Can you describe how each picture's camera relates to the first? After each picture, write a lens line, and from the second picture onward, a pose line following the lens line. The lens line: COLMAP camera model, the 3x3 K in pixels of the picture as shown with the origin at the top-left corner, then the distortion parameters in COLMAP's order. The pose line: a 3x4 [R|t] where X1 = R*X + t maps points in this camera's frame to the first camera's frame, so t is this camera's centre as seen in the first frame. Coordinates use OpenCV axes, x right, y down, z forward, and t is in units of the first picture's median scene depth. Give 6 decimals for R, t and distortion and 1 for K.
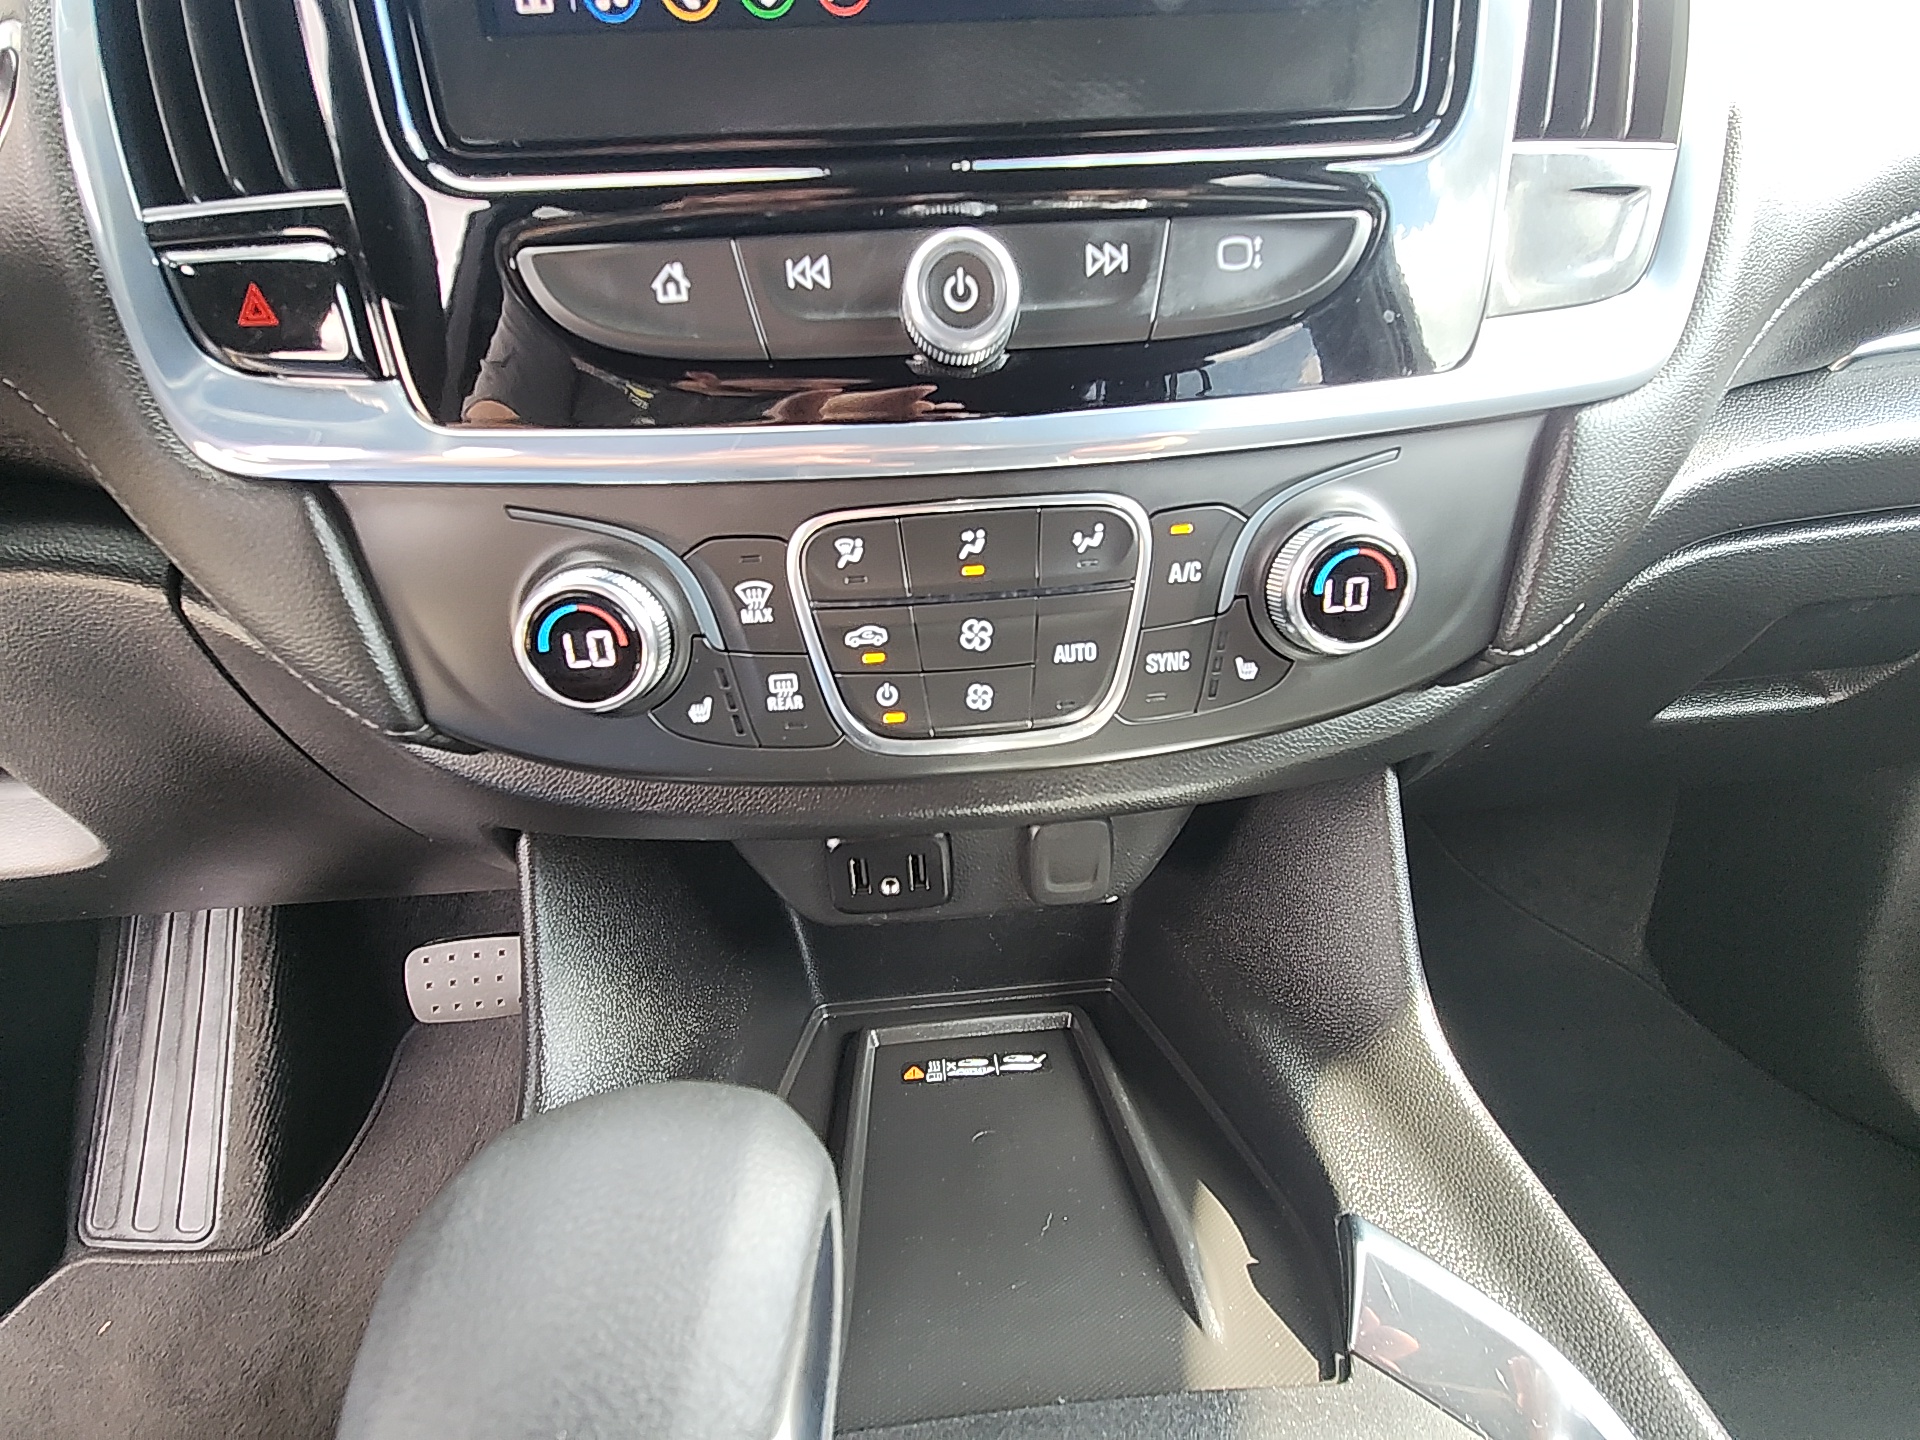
lens RADIAL K [[774.4, 0, 946.8], [0, 774.4, 700.9], [0, 0, 1]] dist [0.006062, -0.000051]
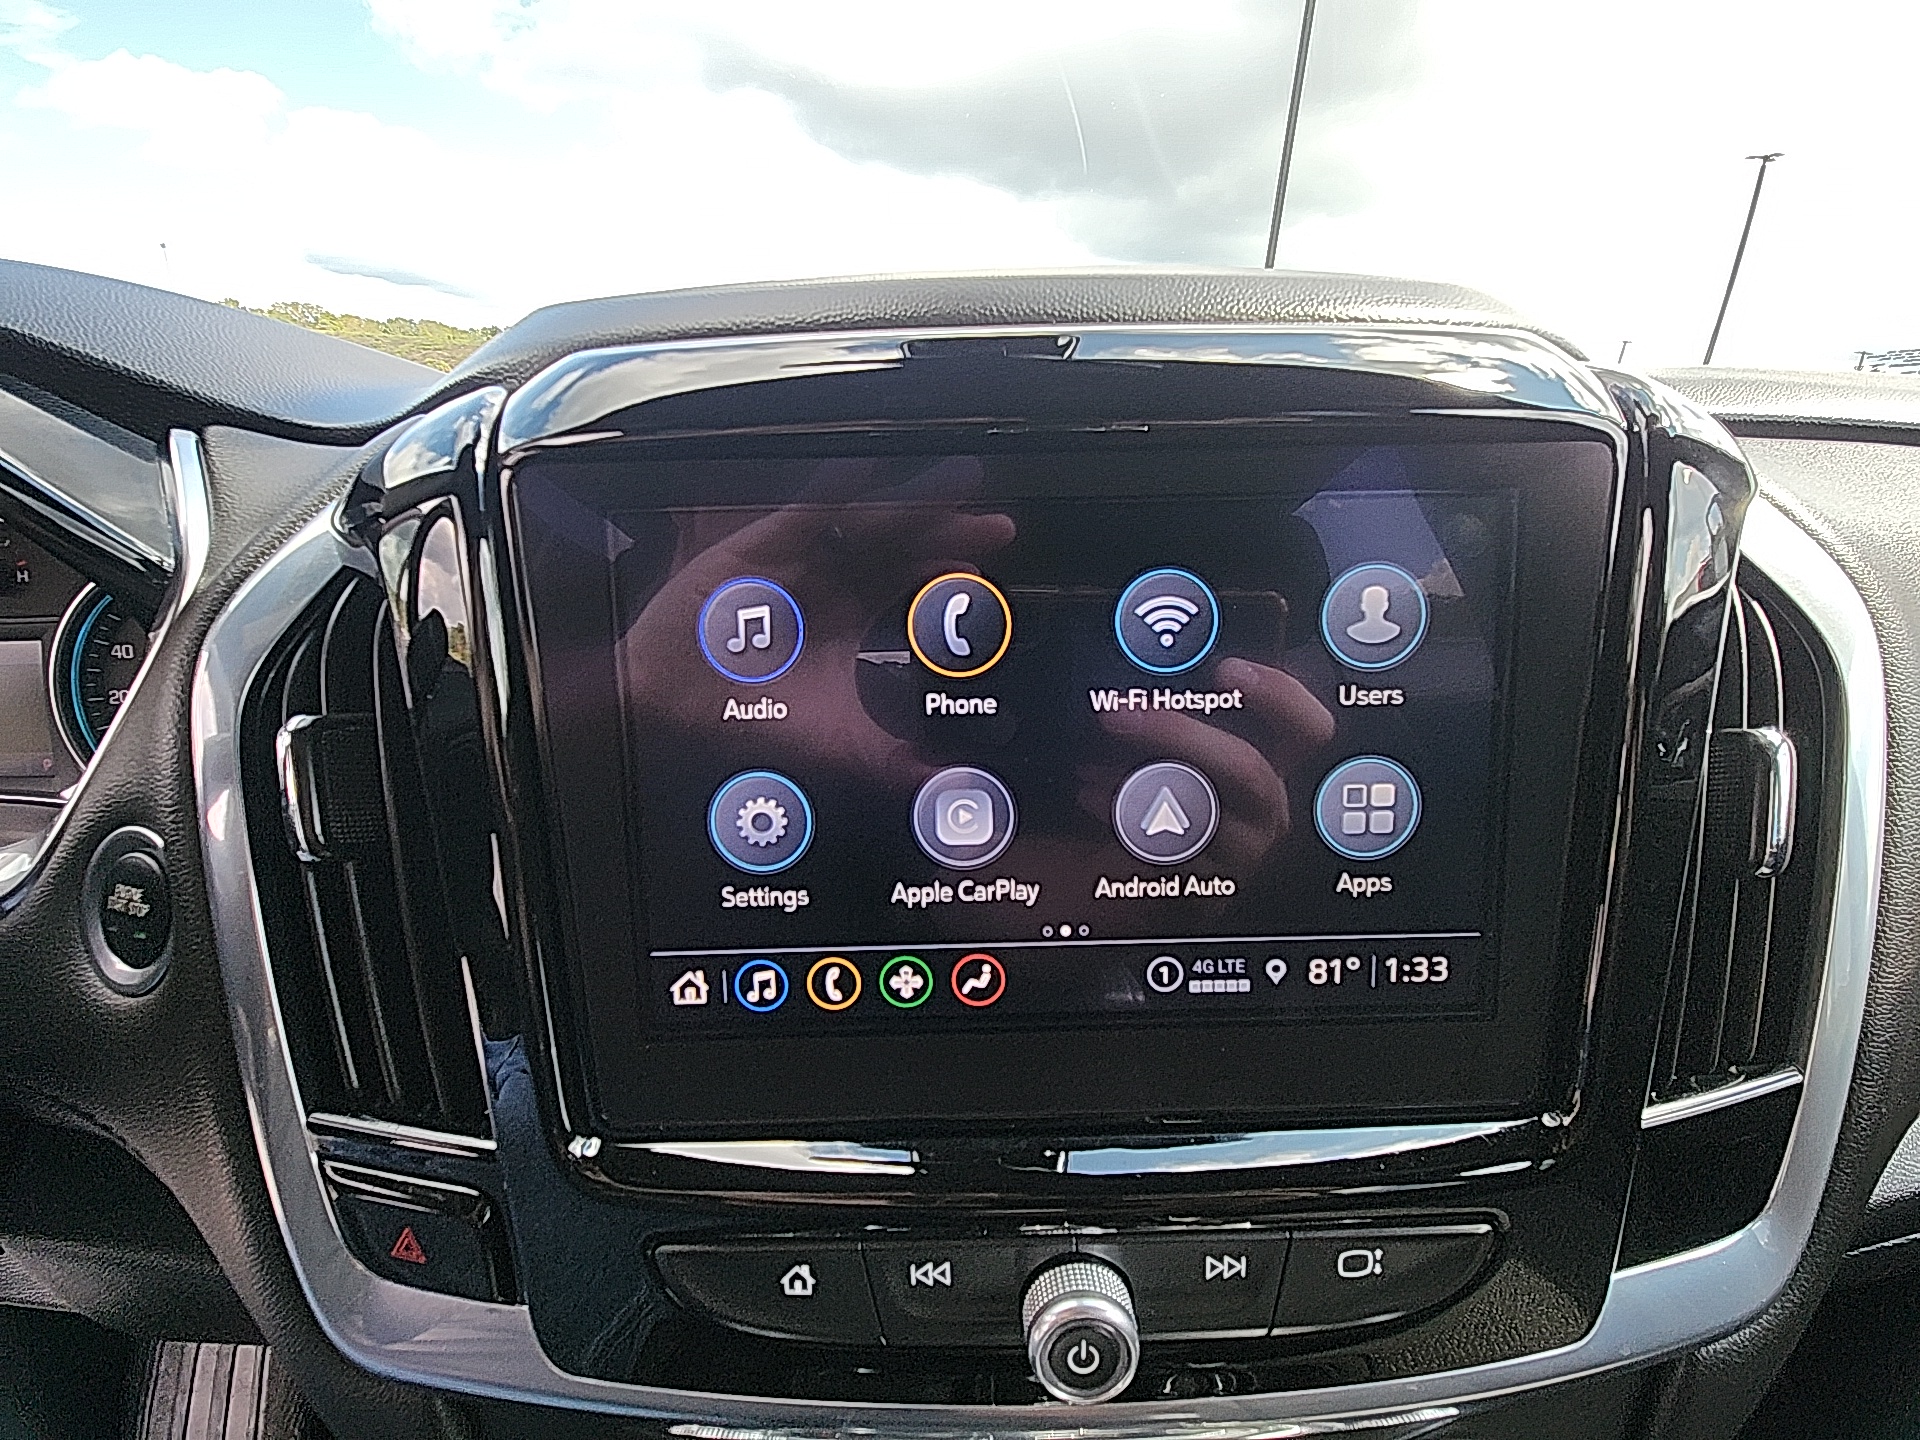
lens RADIAL K [[767.5, 0, 951.2], [0, 767.5, 730.3], [0, 0, 1]] dist [-0.001759, -0.000507]
pose [[0.997737, 0.044654, -0.050274, -0.130459], [-0.048668, 0.995470, -0.081674, -1.165455], [0.046399, 0.083936, 0.995390, -0.064511]]
